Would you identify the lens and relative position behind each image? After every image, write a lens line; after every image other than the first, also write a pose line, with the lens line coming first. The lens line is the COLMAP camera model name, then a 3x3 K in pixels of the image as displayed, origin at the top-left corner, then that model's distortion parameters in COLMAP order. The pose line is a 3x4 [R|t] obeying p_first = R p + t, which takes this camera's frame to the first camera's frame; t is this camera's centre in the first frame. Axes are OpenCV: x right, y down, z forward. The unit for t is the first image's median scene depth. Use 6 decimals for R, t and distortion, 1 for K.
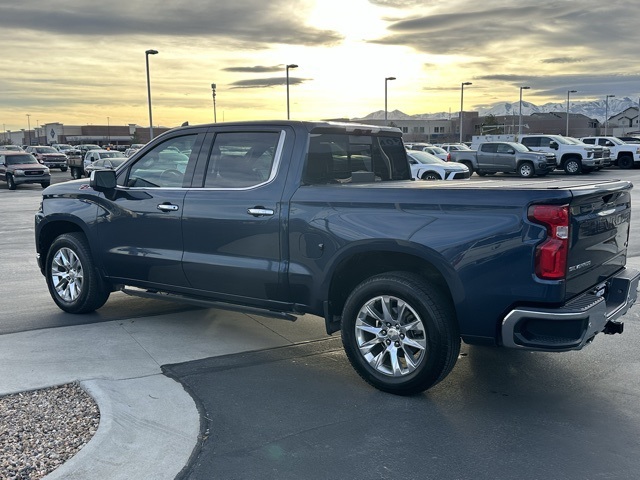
lens RADIAL K [[646.9, 0, 320.0], [0, 646.9, 240.0], [0, 0, 1]] dist [0.161382, -0.302436]
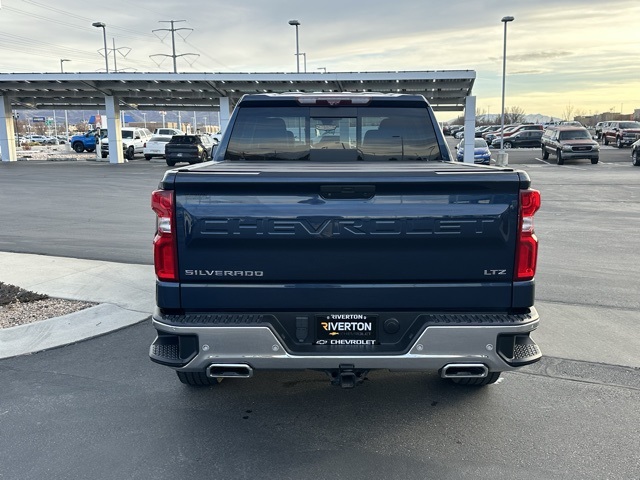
lens RADIAL K [[646.9, 0, 320.0], [0, 646.9, 240.0], [0, 0, 1]] dist [0.161382, -0.302436]
pose [[0.604065, 0.128711, -0.786473, 0.126774], [-0.099870, 0.991318, 0.085528, -0.009168], [0.790653, 0.026881, 0.611674, 0.073470]]
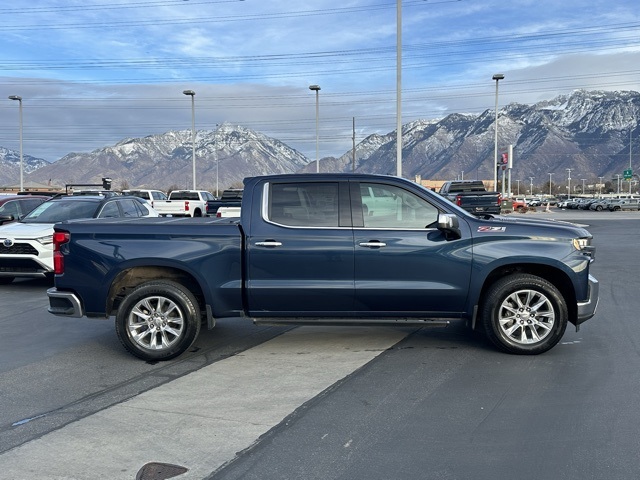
lens RADIAL K [[642.6, 0, 320.0], [0, 642.6, 240.0], [0, 0, 1]] dist [0.128486, -0.271522]
pose [[-0.811827, 0.052788, -0.581507, 0.120909], [-0.061981, 0.982487, 0.175719, -0.048629], [0.580599, 0.178696, -0.794338, 0.358503]]
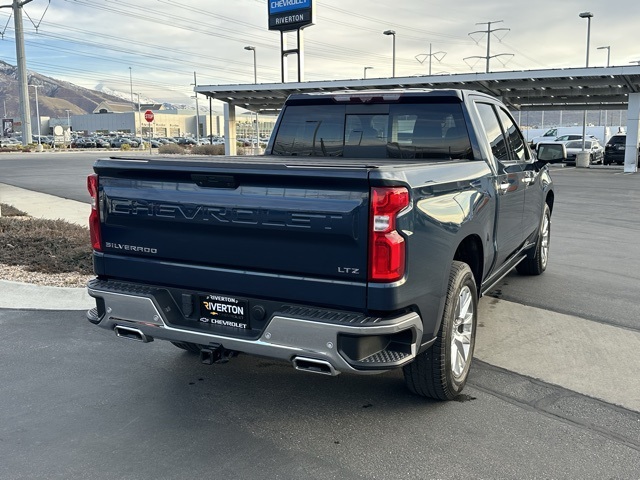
lens RADIAL K [[646.9, 0, 320.0], [0, 646.9, 240.0], [0, 0, 1]] dist [0.161382, -0.302436]
pose [[0.182675, 0.159617, -0.970130, 0.155205], [-0.131760, 0.981807, 0.136728, -0.015105], [0.974304, 0.102848, 0.200382, 0.127651]]
